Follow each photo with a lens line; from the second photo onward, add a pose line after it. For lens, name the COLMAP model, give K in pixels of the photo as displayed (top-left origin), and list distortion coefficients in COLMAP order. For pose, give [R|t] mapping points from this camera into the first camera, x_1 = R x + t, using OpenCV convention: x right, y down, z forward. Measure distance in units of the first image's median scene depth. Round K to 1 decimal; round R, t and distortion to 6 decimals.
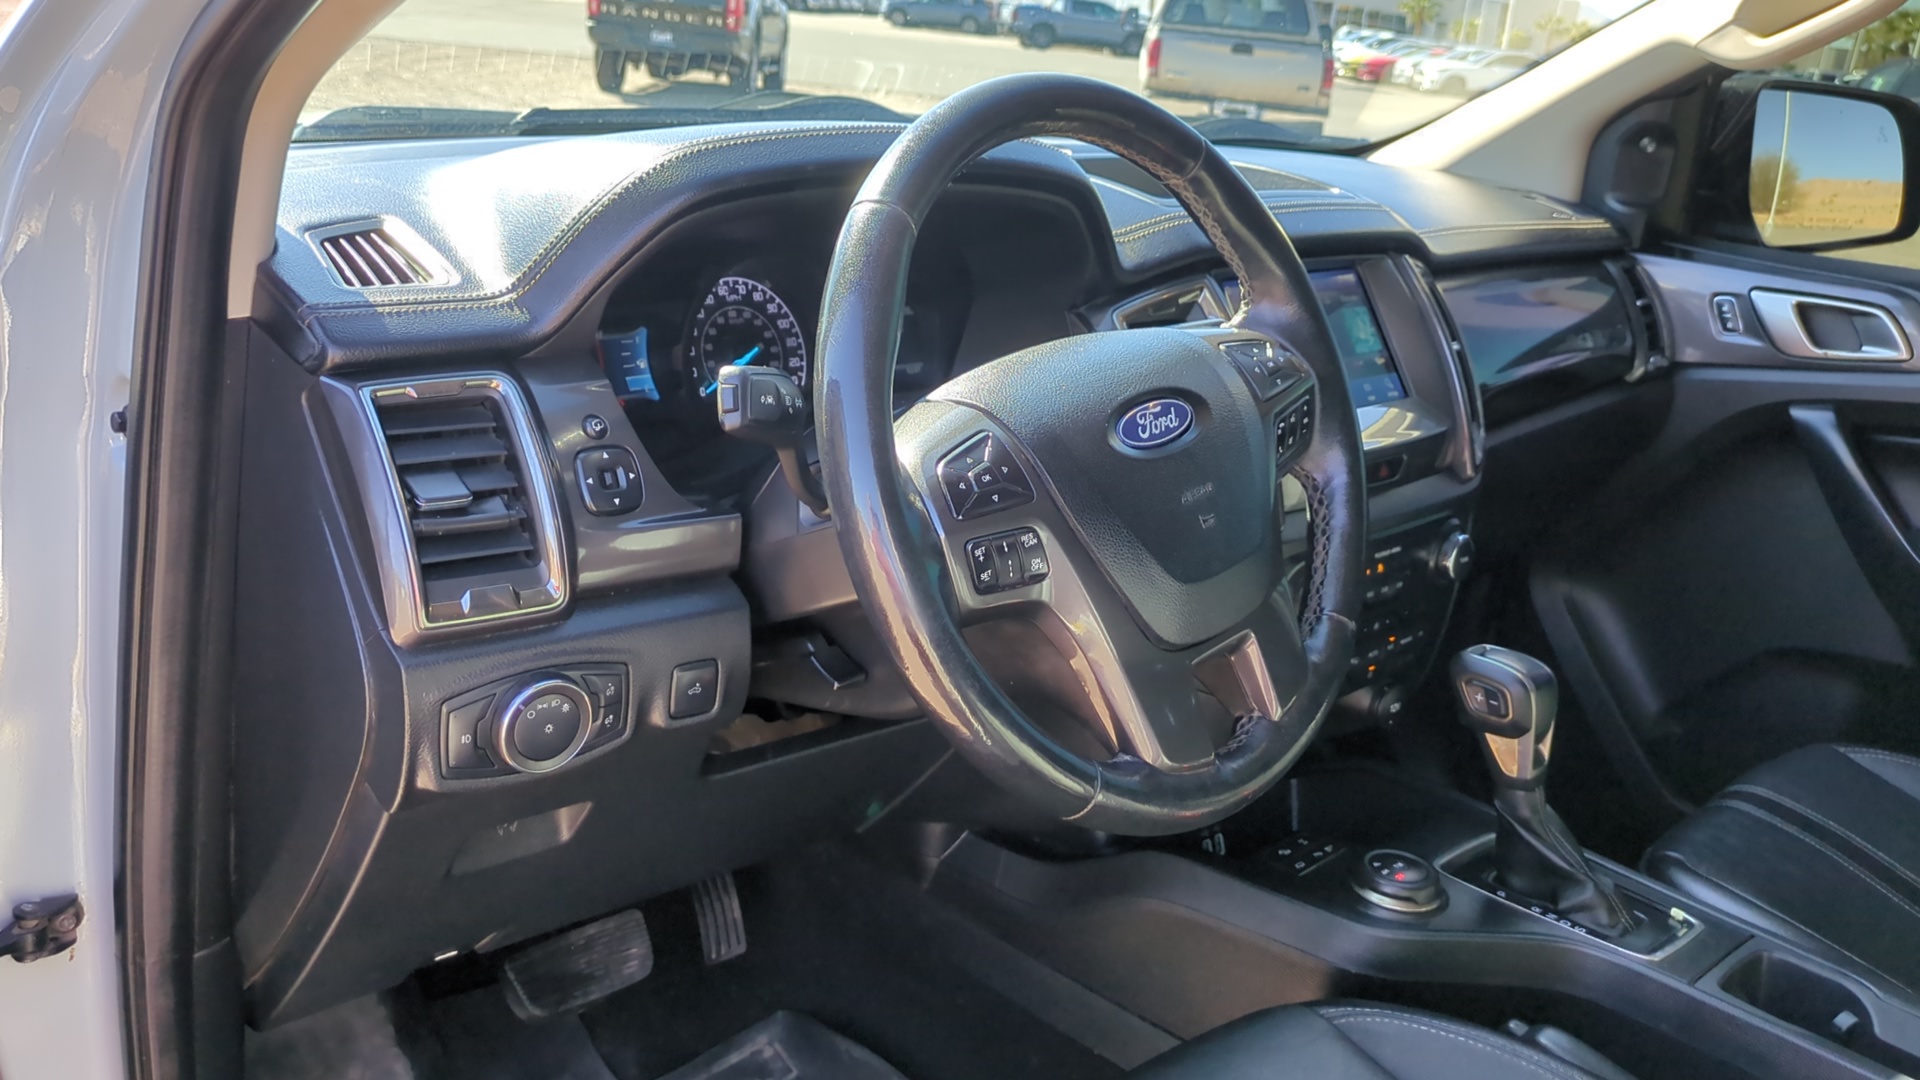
lens RADIAL K [[1637.0, 0, 960.0], [0, 1637.0, 540.0], [0, 0, 1]] dist [0.078158, -0.001107]
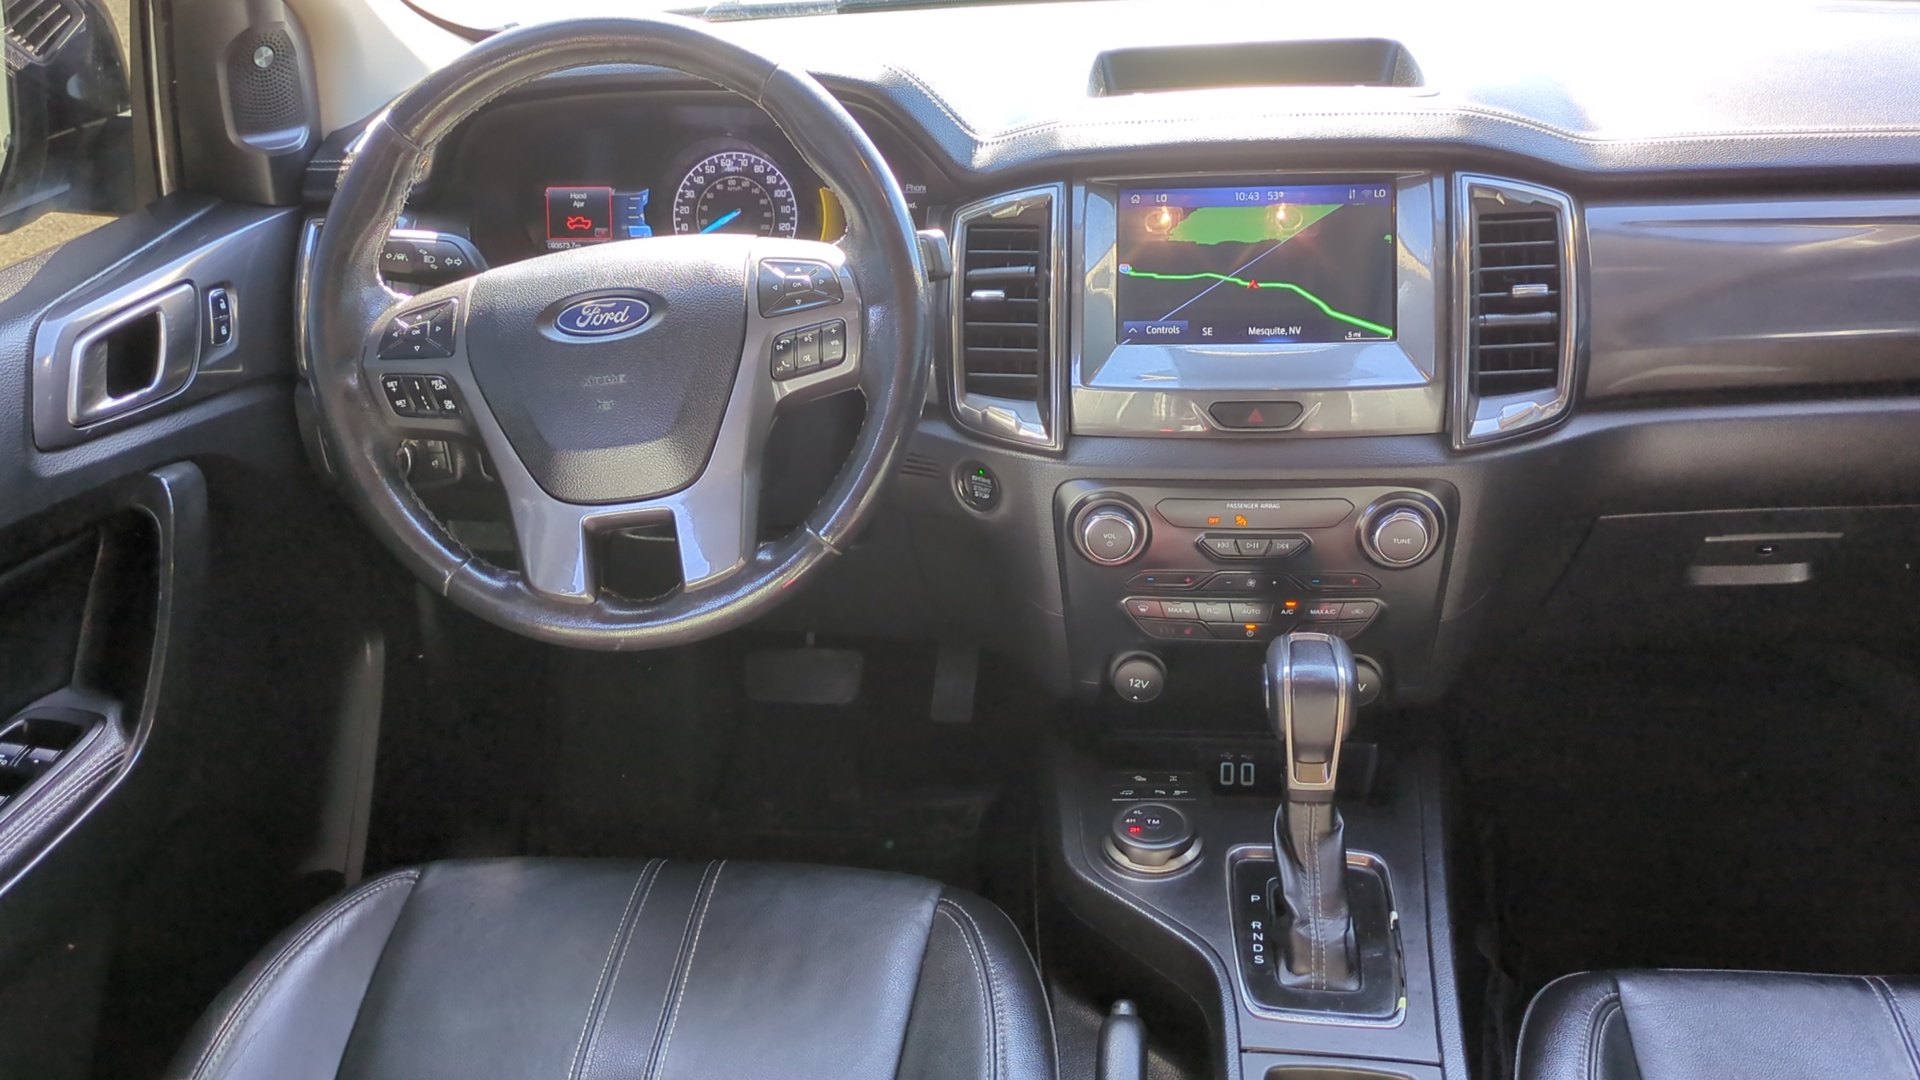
lens RADIAL K [[1637.0, 0, 960.0], [0, 1637.0, 540.0], [0, 0, 1]] dist [0.078158, -0.001107]
pose [[0.624803, 0.247286, -0.740588, 1.137864], [-0.145359, 0.968778, 0.200846, -0.180494], [0.767132, -0.017838, 0.641241, 0.401083]]
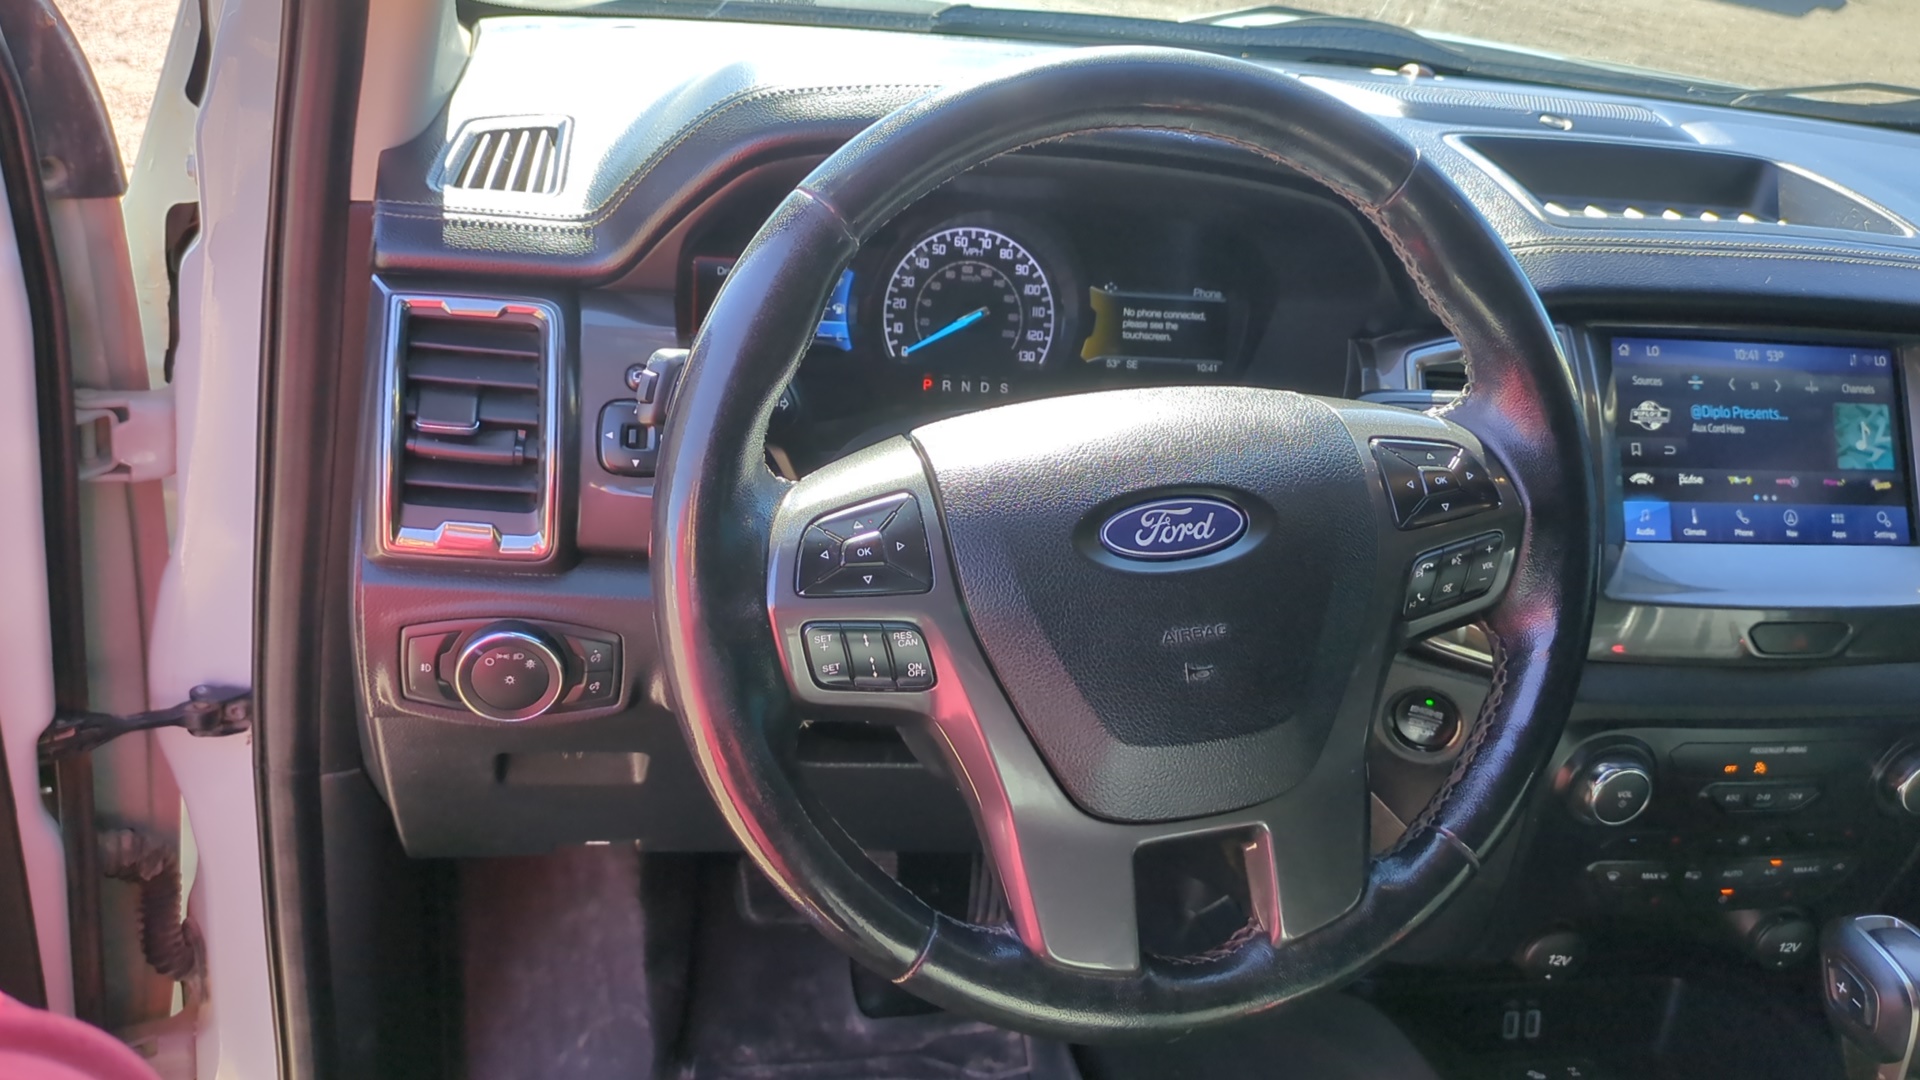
lens RADIAL K [[1632.1, 0, 978.4], [0, 1632.1, 548.0], [0, 0, 1]] dist [0.081451, -0.125189]
pose [[0.852034, 0.256618, -0.456273, 0.366574], [-0.217183, 0.966337, 0.137928, -0.138555], [0.476309, -0.018424, 0.879085, 0.272747]]
